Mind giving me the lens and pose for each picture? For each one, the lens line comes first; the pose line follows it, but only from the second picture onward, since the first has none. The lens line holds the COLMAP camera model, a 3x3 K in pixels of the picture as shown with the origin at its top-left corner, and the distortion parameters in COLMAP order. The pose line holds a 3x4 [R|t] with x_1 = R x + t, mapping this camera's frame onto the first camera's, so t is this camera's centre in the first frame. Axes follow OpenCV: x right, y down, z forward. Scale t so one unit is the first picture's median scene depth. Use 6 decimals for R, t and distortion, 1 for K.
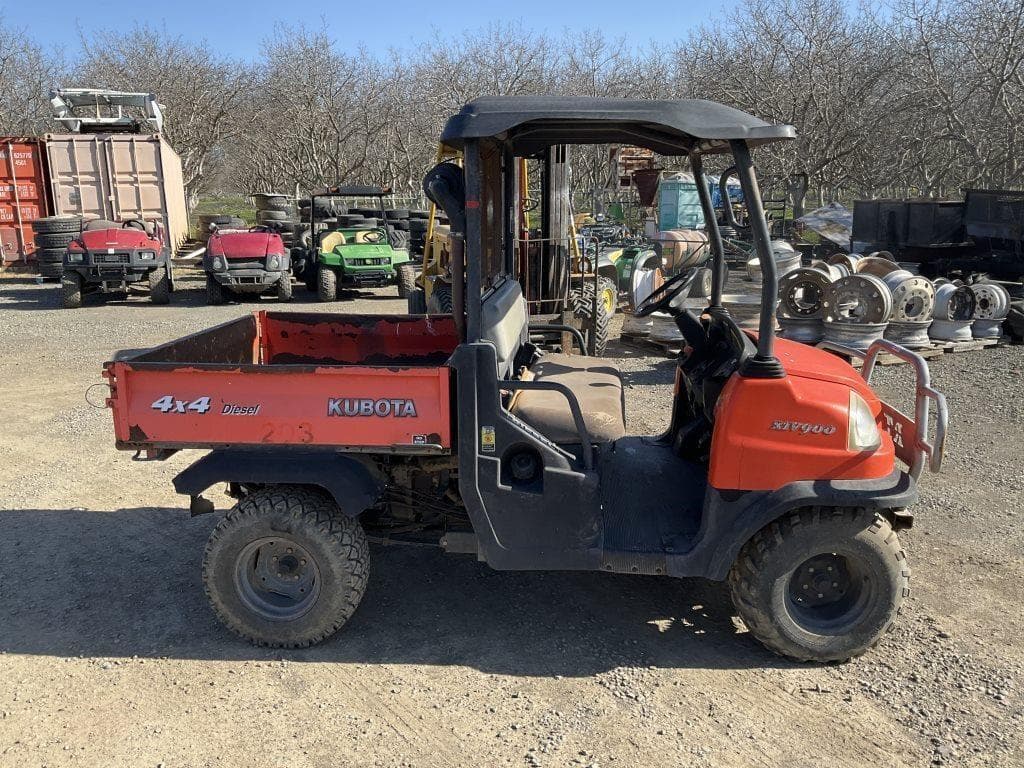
lens RADIAL K [[826.5, 0, 512.0], [0, 826.5, 384.0], [0, 0, 1]] dist [0.072809, -0.133438]
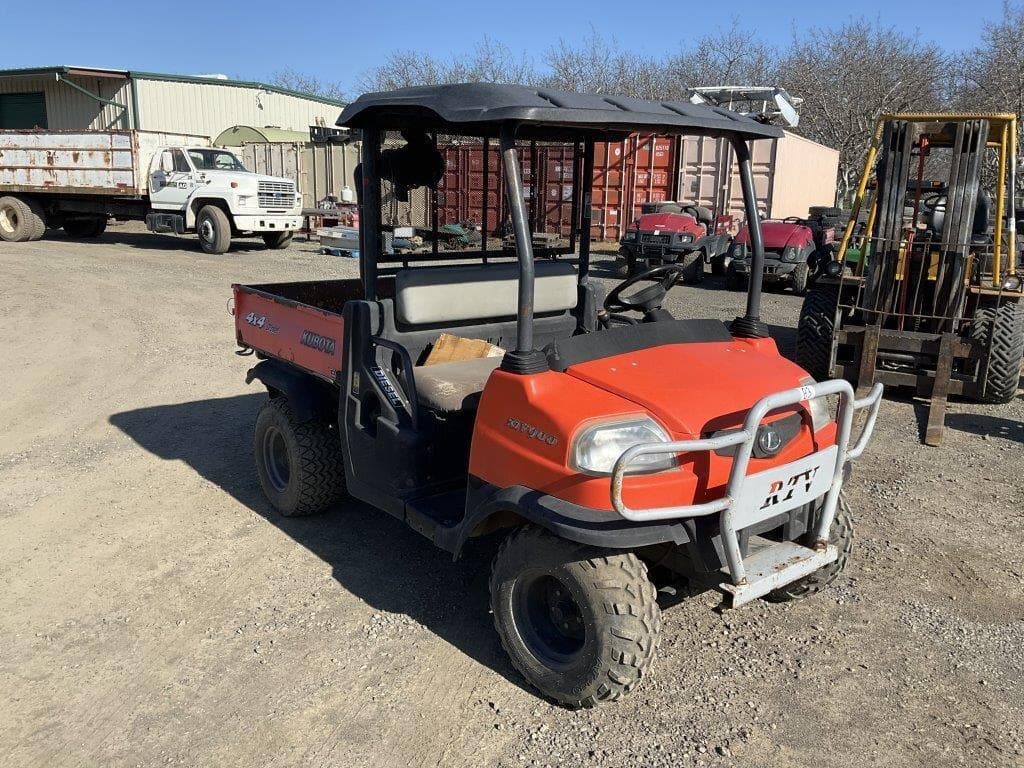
lens RADIAL K [[826.5, 0, 512.0], [0, 826.5, 384.0], [0, 0, 1]] dist [0.072809, -0.133438]
pose [[0.704823, 0.192961, -0.682635, 0.172229], [-0.187679, 0.978728, 0.082878, -0.013017], [0.684106, 0.069702, 0.726045, 0.055093]]
